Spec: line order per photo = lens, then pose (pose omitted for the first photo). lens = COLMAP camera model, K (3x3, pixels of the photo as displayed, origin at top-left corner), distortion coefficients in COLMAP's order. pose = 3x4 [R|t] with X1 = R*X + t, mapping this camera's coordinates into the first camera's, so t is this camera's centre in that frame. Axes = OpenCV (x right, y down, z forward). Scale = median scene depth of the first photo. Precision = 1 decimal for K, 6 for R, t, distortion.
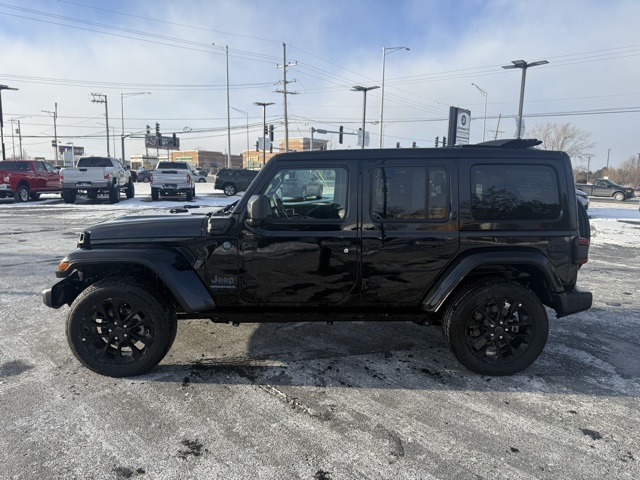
lens RADIAL K [[448.9, 0, 314.0], [0, 448.9, 243.8], [0, 0, 1]] dist [0.038671, -0.044828]
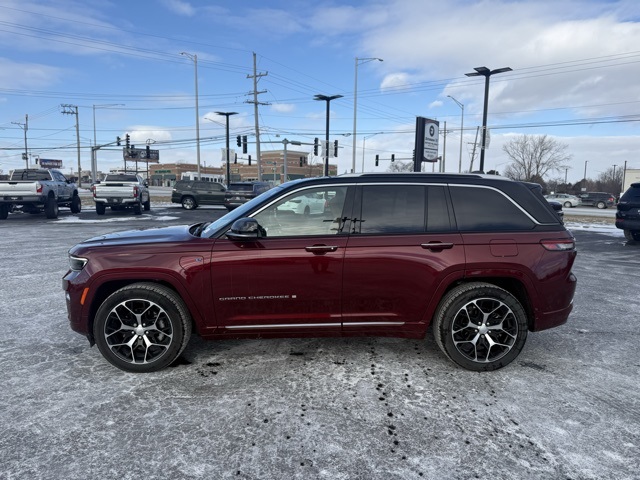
lens RADIAL K [[448.9, 0, 317.2], [0, 448.9, 239.5], [0, 0, 1]] dist [0.038671, -0.044828]
pose [[0.999342, -0.007091, 0.035580, 0.033417], [0.008389, 0.999299, -0.036475, -0.005053], [-0.035296, 0.036750, 0.998701, 0.034482]]
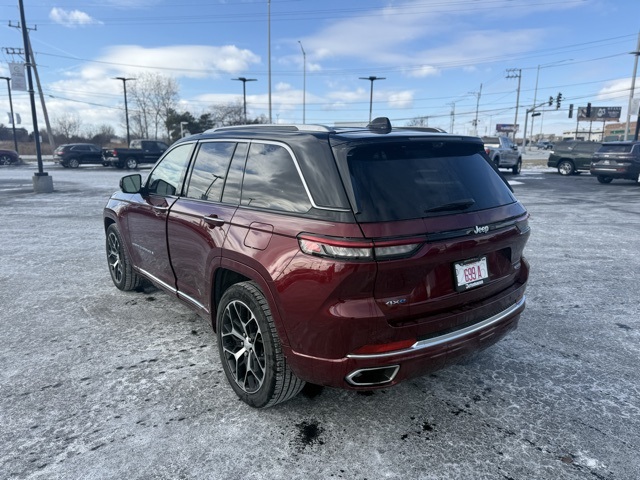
lens RADIAL K [[448.9, 0, 318.1], [0, 448.9, 239.4], [0, 0, 1]] dist [0.038671, -0.044828]
pose [[0.618860, 0.142453, -0.772477, 0.128418], [-0.111212, 0.989402, 0.093360, -0.012465], [0.777589, 0.028132, 0.628143, 0.094615]]
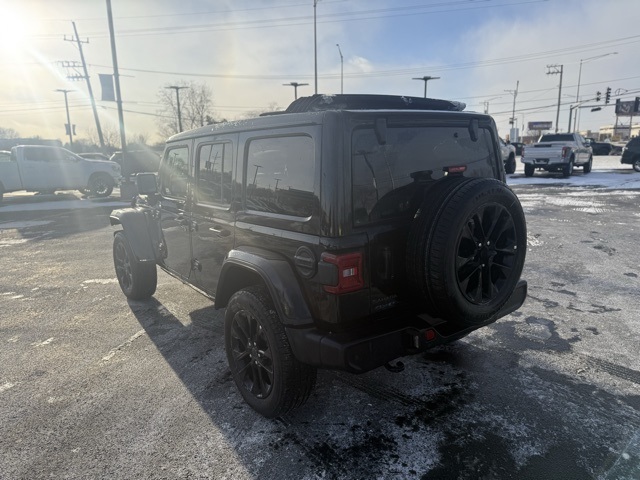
lens RADIAL K [[448.9, 0, 319.2], [0, 448.9, 241.1], [0, 0, 1]] dist [0.038671, -0.044828]
pose [[0.581161, 0.129618, -0.803400, 0.094387], [-0.090564, 0.991403, 0.094438, -0.007283], [0.808733, 0.017875, 0.587904, 0.055643]]
